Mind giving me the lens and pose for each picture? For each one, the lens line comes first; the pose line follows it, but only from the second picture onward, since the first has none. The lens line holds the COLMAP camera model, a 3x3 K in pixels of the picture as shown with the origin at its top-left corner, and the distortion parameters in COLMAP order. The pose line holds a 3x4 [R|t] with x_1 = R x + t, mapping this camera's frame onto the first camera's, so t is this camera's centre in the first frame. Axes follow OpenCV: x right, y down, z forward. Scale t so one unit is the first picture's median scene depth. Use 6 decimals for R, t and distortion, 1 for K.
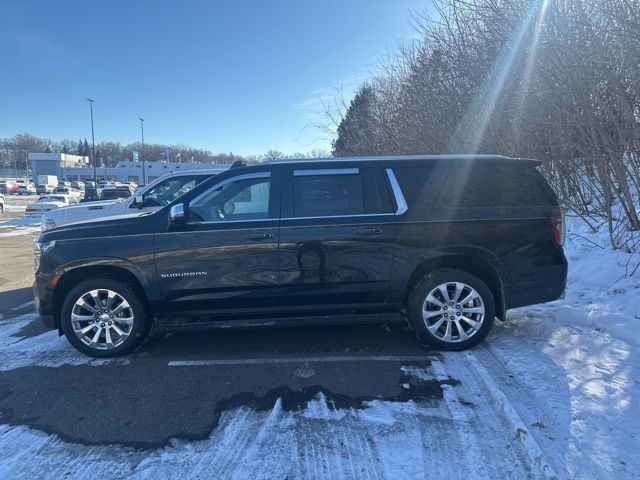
lens RADIAL K [[452.0, 0, 316.4], [0, 452.0, 236.3], [0, 0, 1]] dist [0.032722, -0.042020]
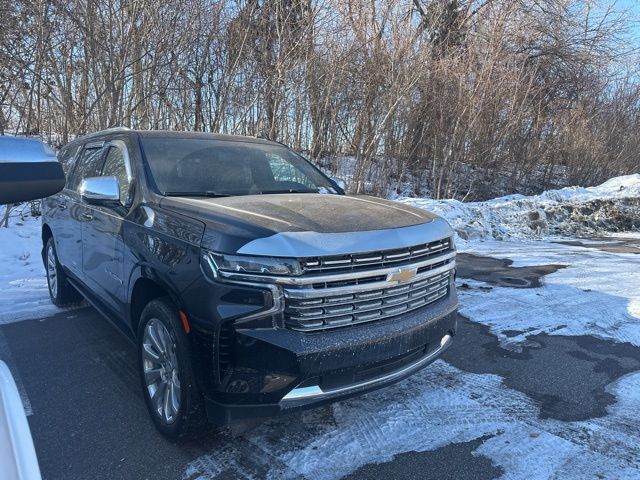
lens RADIAL K [[452.0, 0, 324.5], [0, 452.0, 242.0], [0, 0, 1]] dist [0.032722, -0.042020]
pose [[-0.636564, -0.103404, 0.764261, -1.063403], [0.079707, 0.976843, 0.198555, -0.128013], [-0.767094, 0.187310, -0.613581, 1.645287]]
